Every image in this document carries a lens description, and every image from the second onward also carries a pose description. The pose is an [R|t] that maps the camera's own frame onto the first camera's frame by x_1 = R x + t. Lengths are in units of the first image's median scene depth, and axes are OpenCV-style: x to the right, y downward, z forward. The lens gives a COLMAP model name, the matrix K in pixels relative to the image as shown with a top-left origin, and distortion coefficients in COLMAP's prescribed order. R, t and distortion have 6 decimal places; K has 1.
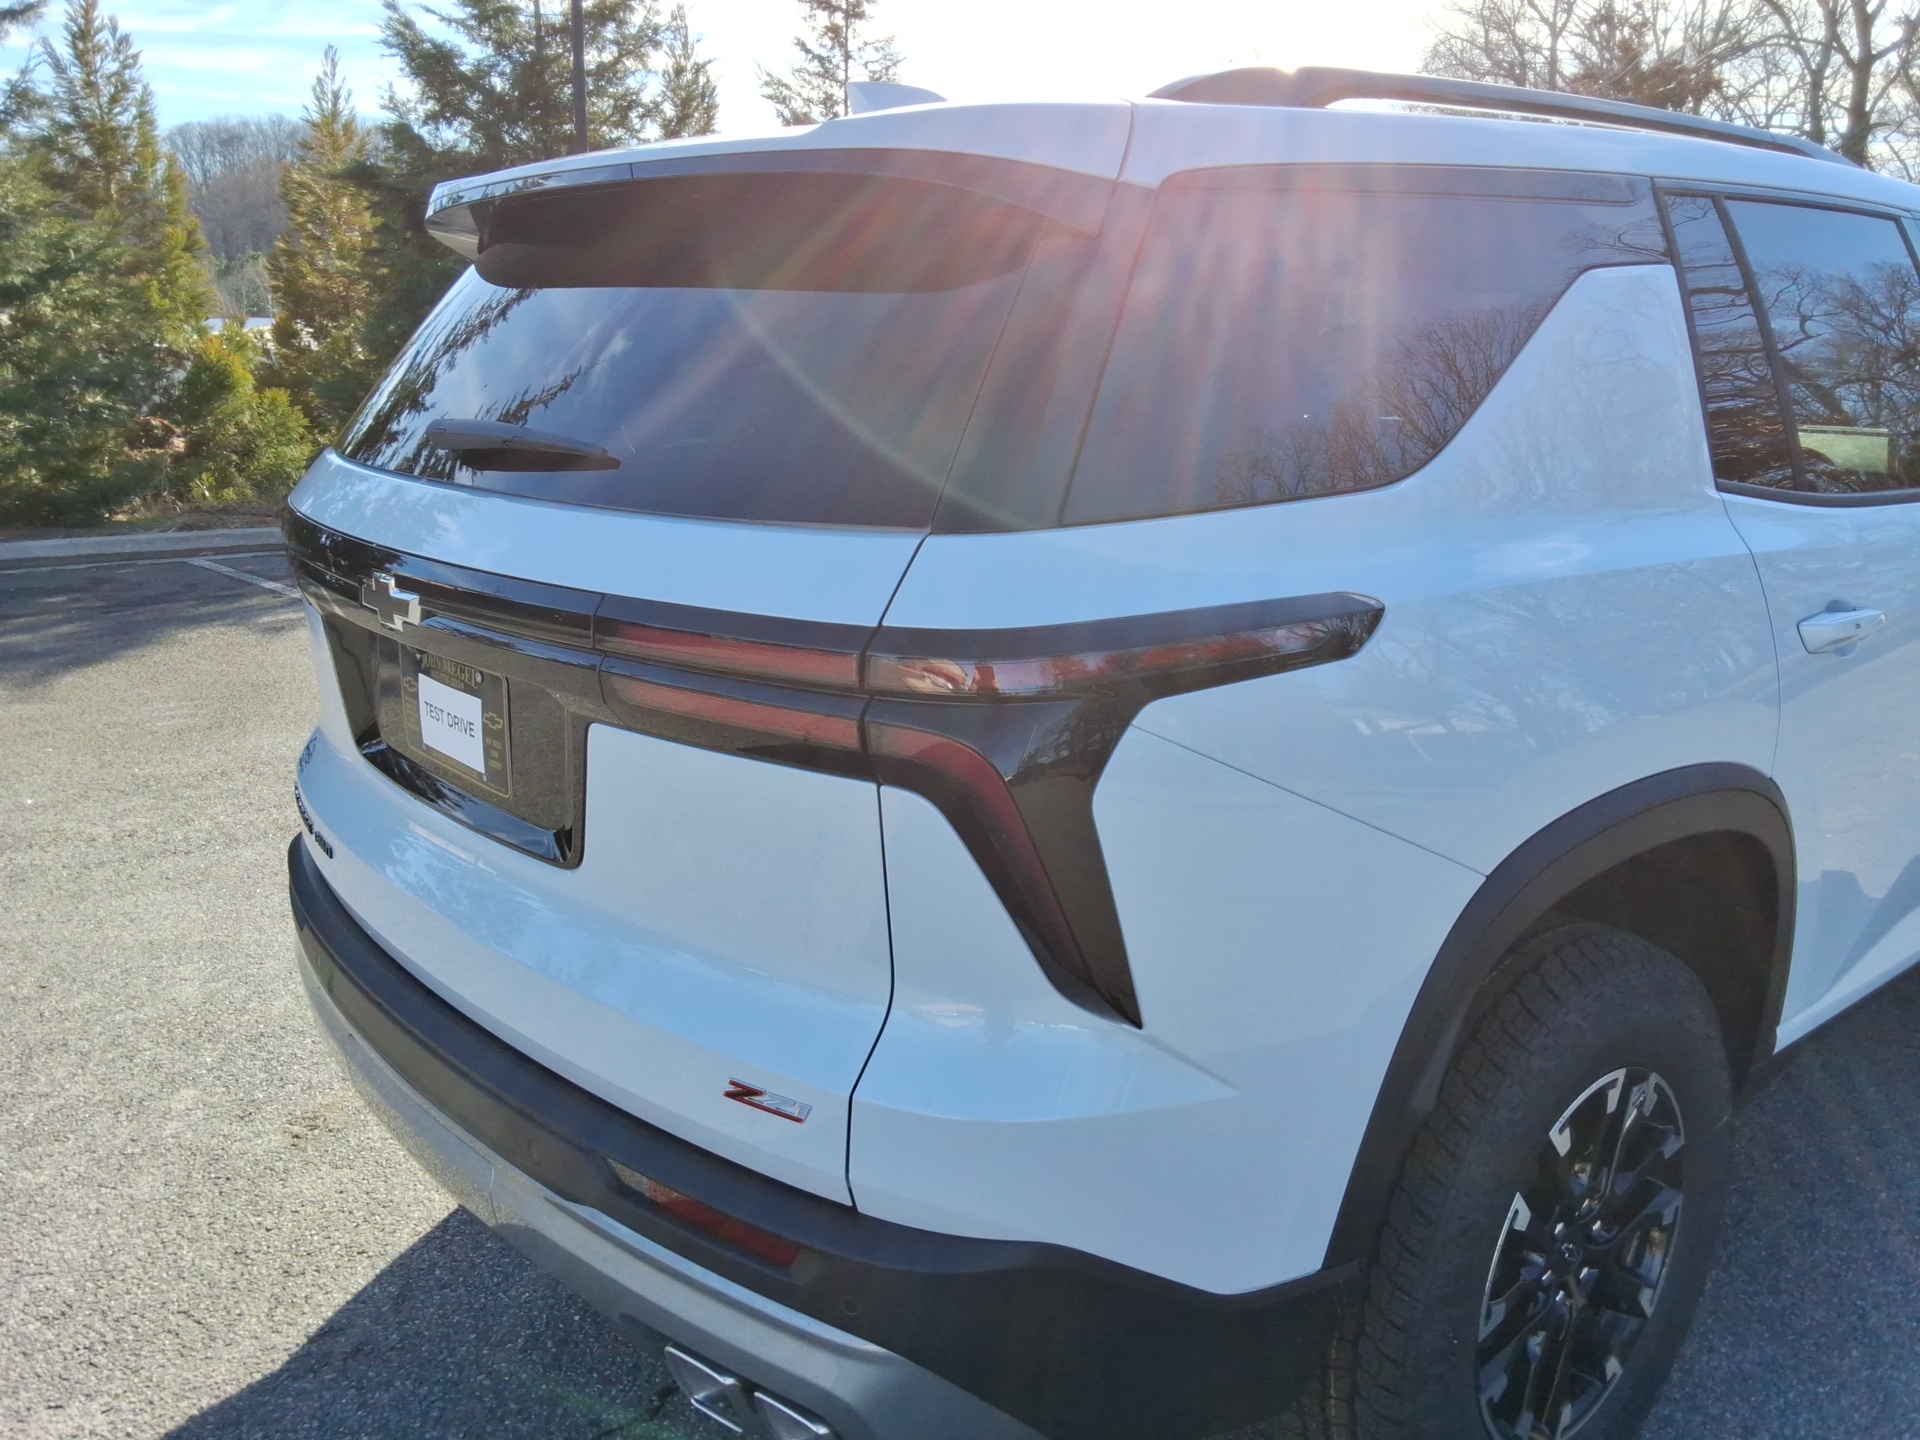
lens RADIAL K [[1545.7, 0, 1023.2], [0, 1545.7, 720.9], [0, 0, 1]] dist [0.093530, -0.133871]
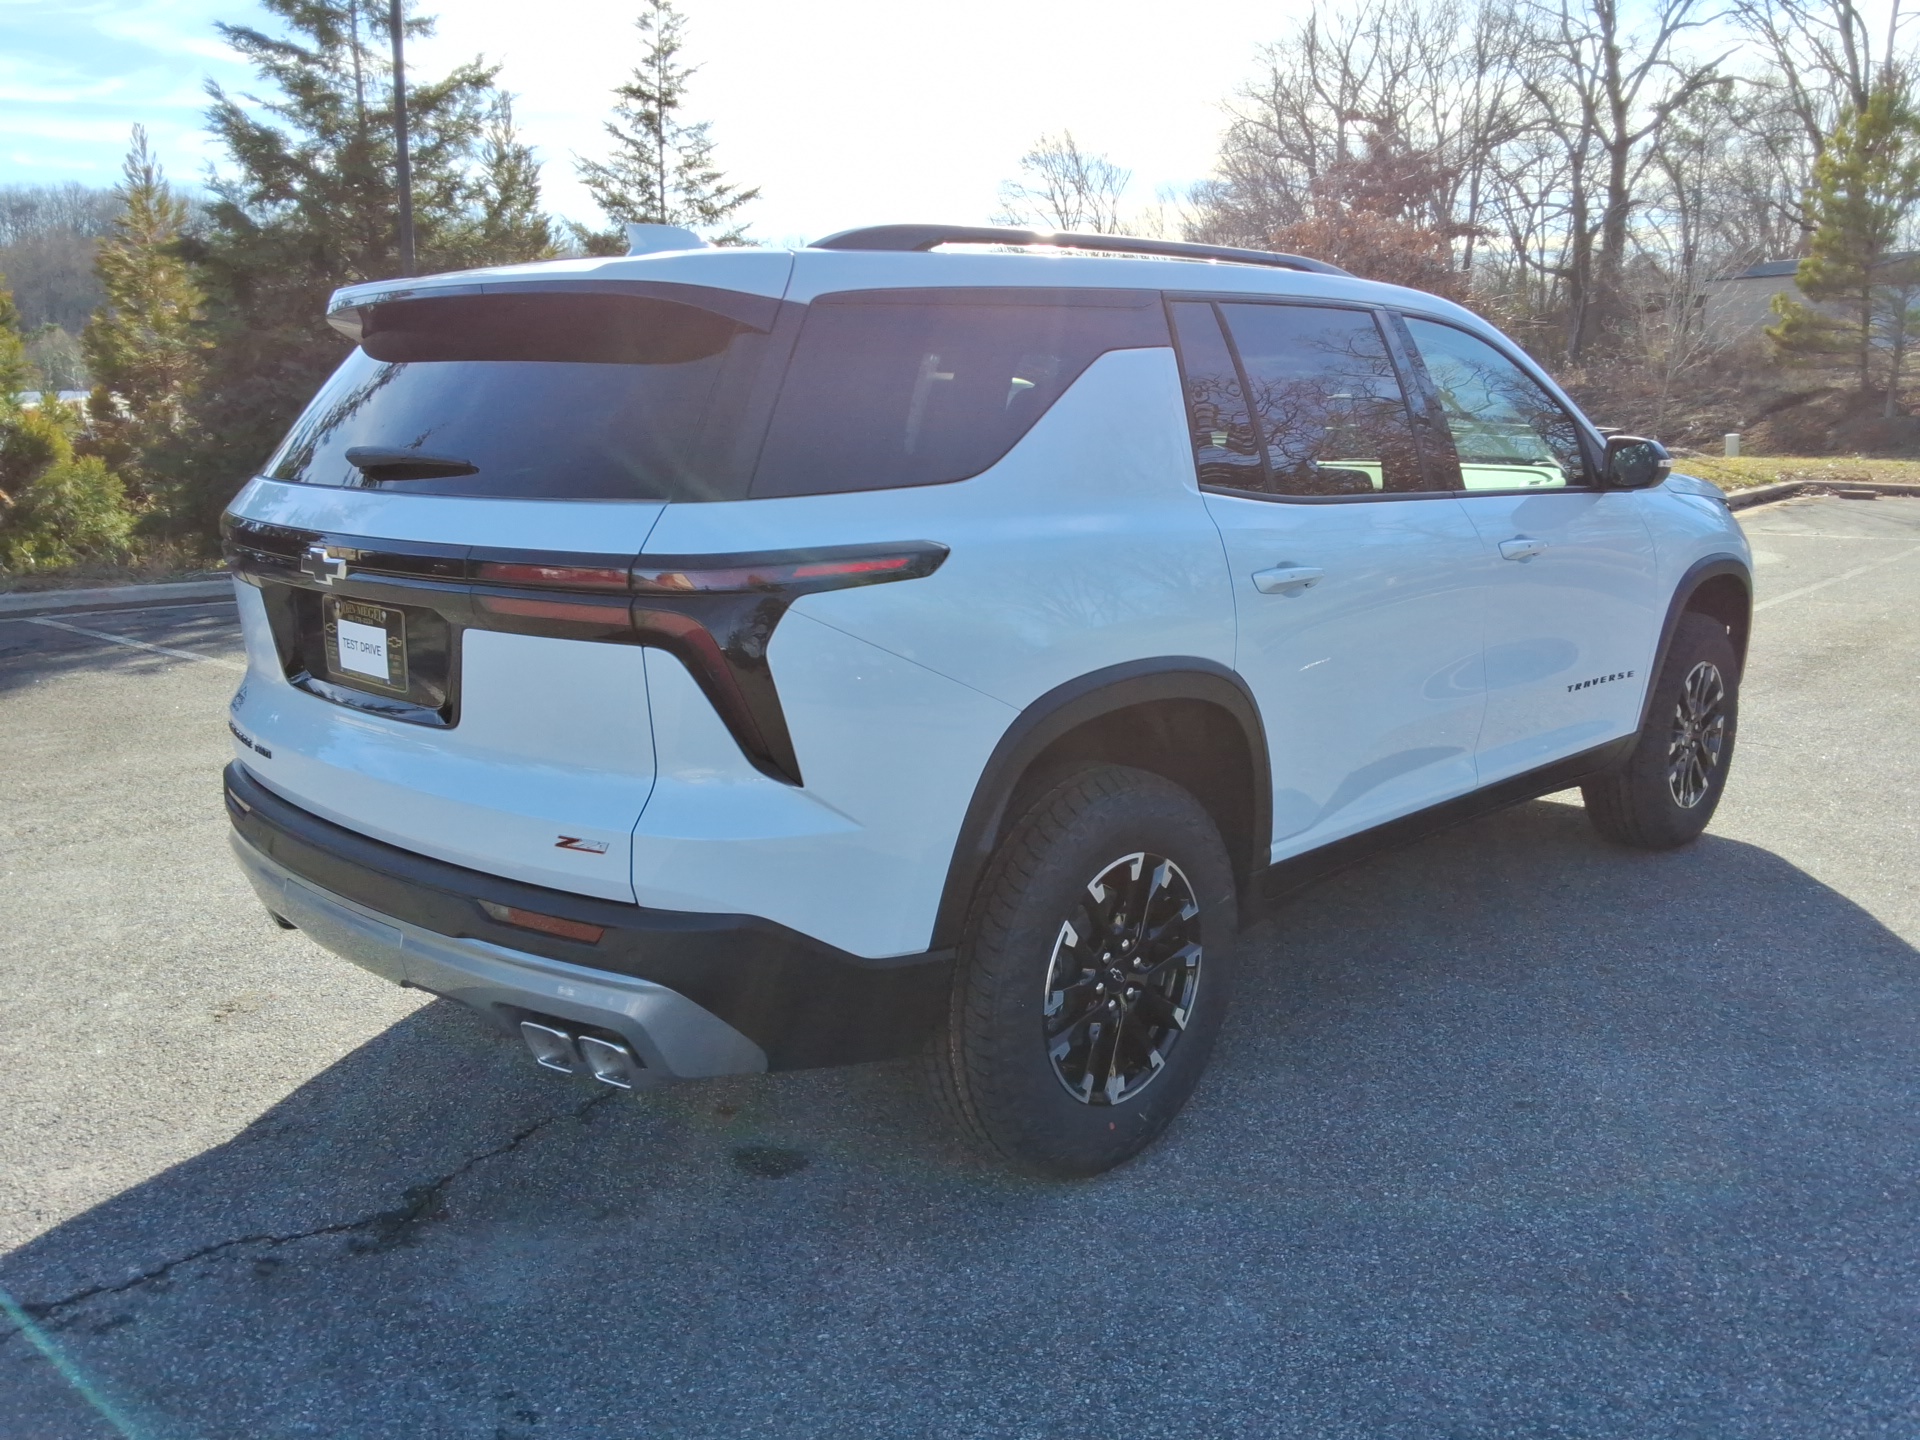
lens RADIAL K [[1545.7, 0, 1014.5], [0, 1545.7, 730.9], [0, 0, 1]] dist [0.093530, -0.133871]
pose [[0.995037, -0.027978, 0.095491, 0.075621], [0.031230, 0.998976, -0.032733, 0.101848], [-0.094478, 0.035552, 0.994892, -0.378810]]
